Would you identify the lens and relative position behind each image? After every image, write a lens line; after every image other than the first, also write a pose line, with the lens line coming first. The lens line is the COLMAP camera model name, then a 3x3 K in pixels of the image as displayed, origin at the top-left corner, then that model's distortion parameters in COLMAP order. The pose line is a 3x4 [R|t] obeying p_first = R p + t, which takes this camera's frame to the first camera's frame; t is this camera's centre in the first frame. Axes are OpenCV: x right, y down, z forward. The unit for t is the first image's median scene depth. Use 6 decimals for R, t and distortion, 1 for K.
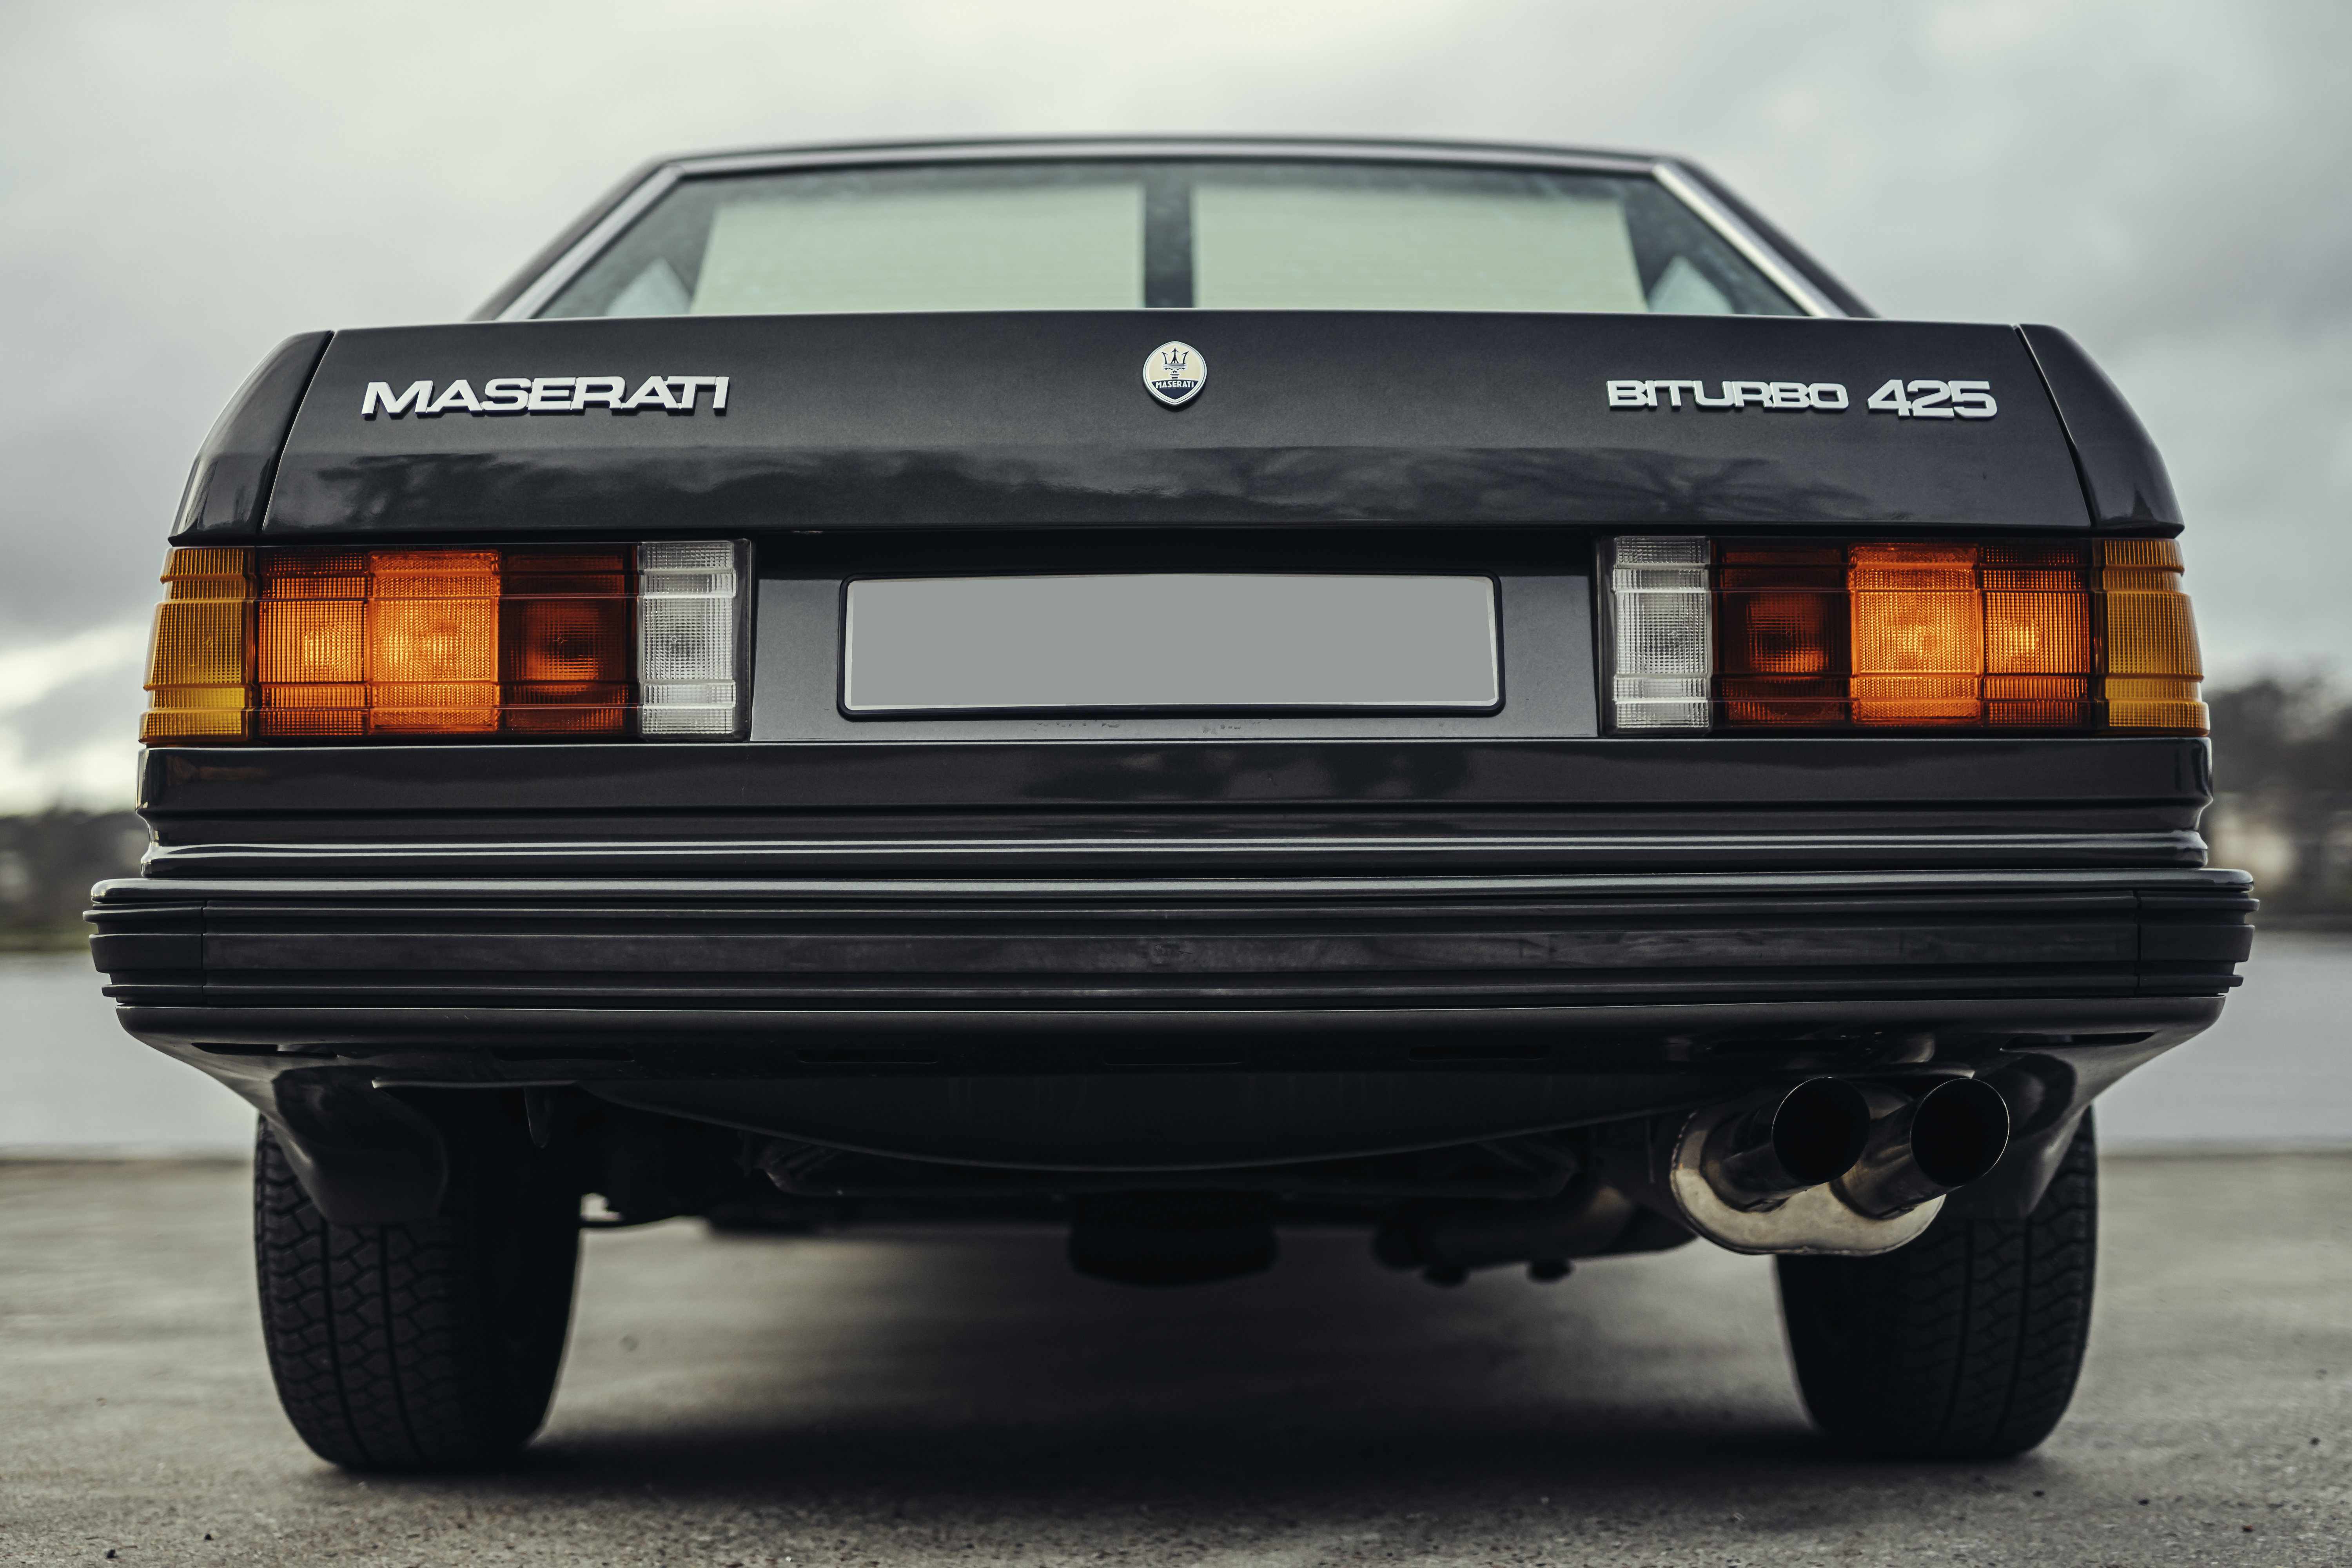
lens RADIAL K [[3277.4, 0, 1177.4], [0, 3277.4, 773.8], [0, 0, 1]] dist [0.010379, 0.000000]
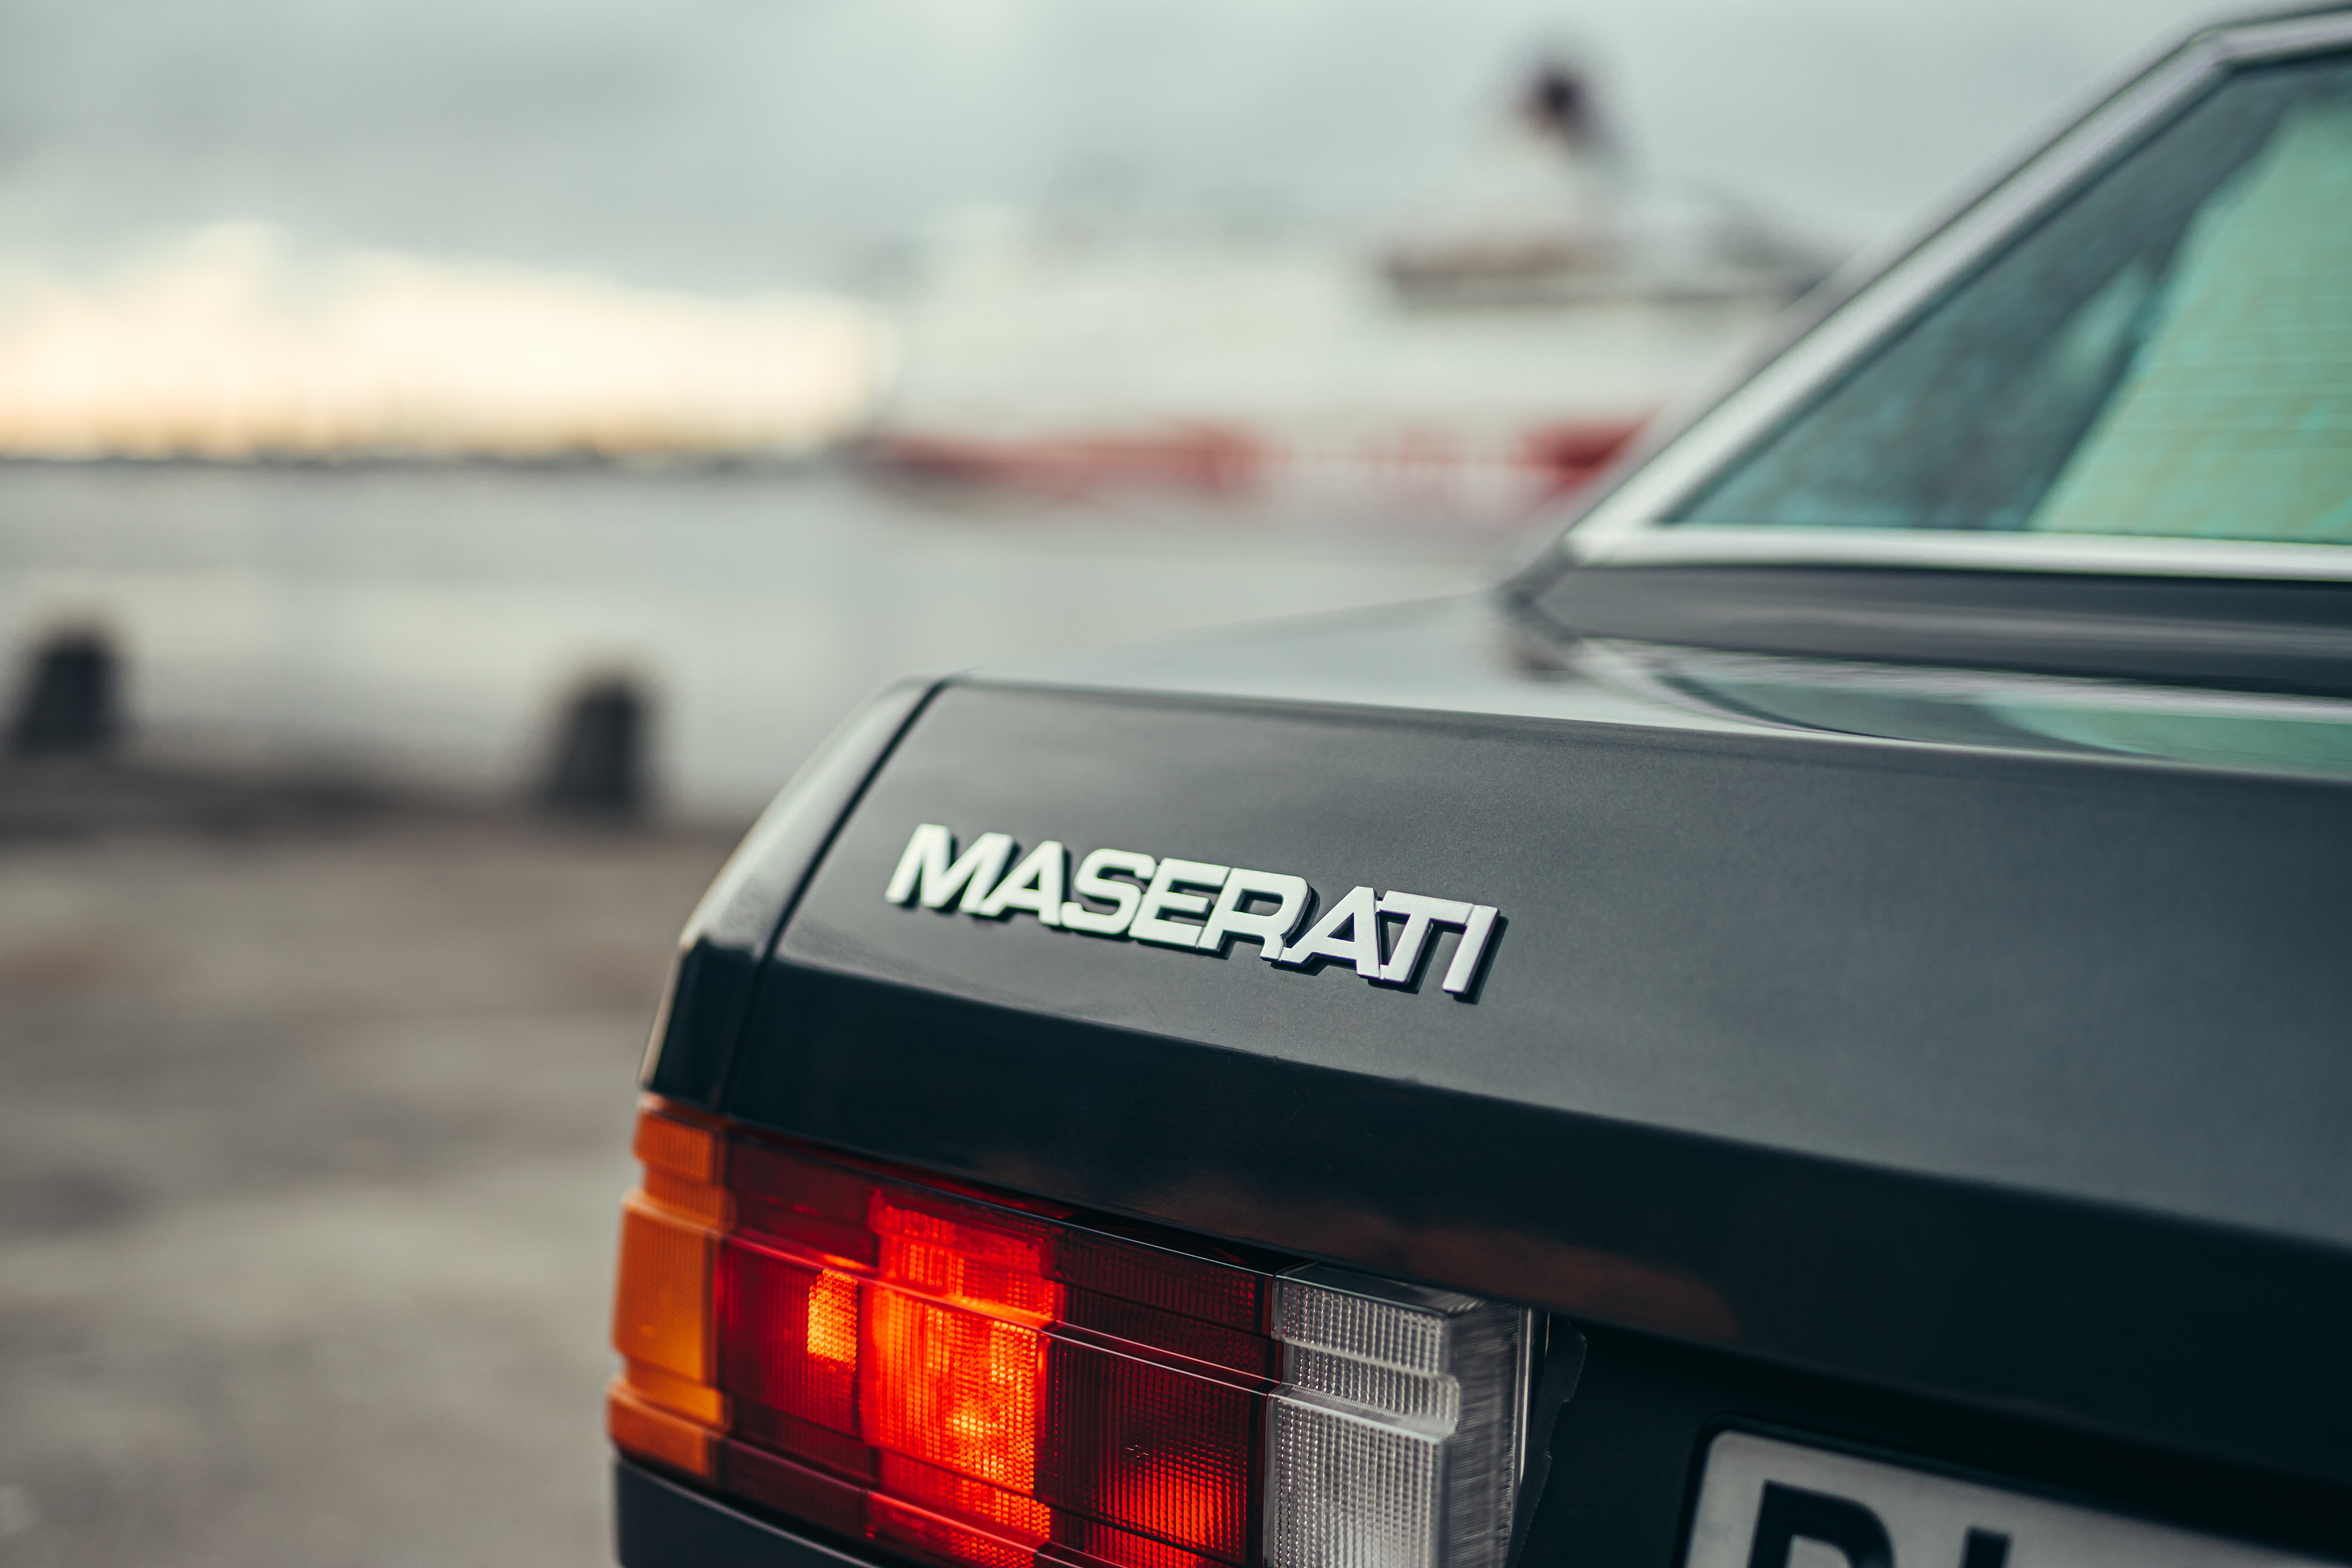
lens RADIAL K [[3440.4, 0, 1178.1], [0, 3440.4, 784.2], [0, 0, 1]] dist [-0.113477, 0.000000]
pose [[0.779921, 0.084833, -0.620102, 0.110308], [-0.001637, 0.991045, 0.133520, -0.197708], [0.625875, -0.103120, 0.773076, 0.625155]]
